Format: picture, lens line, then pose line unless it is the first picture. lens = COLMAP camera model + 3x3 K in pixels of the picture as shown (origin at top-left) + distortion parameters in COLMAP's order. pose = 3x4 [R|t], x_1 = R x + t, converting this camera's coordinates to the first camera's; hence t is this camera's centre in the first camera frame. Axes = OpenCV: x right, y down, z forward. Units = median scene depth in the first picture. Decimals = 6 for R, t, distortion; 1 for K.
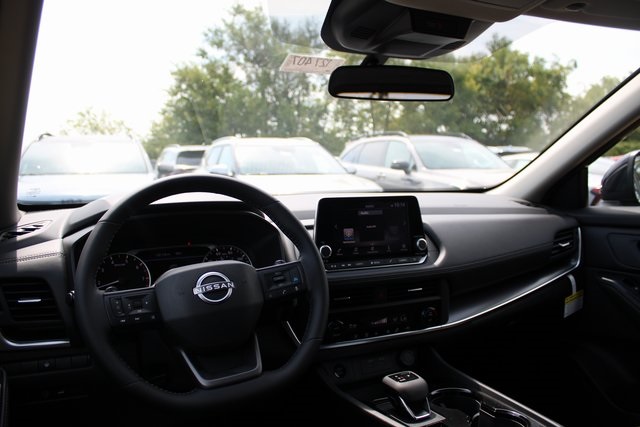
lens RADIAL K [[520.6, 0, 321.0], [0, 520.6, 225.7], [0, 0, 1]] dist [-0.109496, 0.009310]
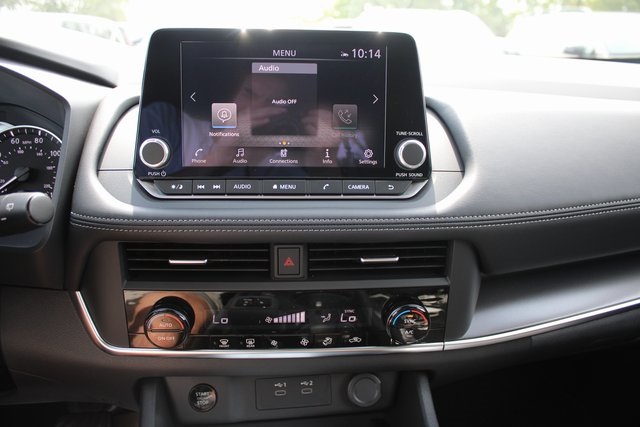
lens RADIAL K [[520.6, 0, 321.0], [0, 520.6, 225.7], [0, 0, 1]] dist [-0.109496, 0.009310]
pose [[0.946325, 0.129073, -0.296326, 0.262926], [-0.062811, 0.972764, 0.223125, 0.004186], [0.317054, -0.192536, 0.928658, 0.600334]]
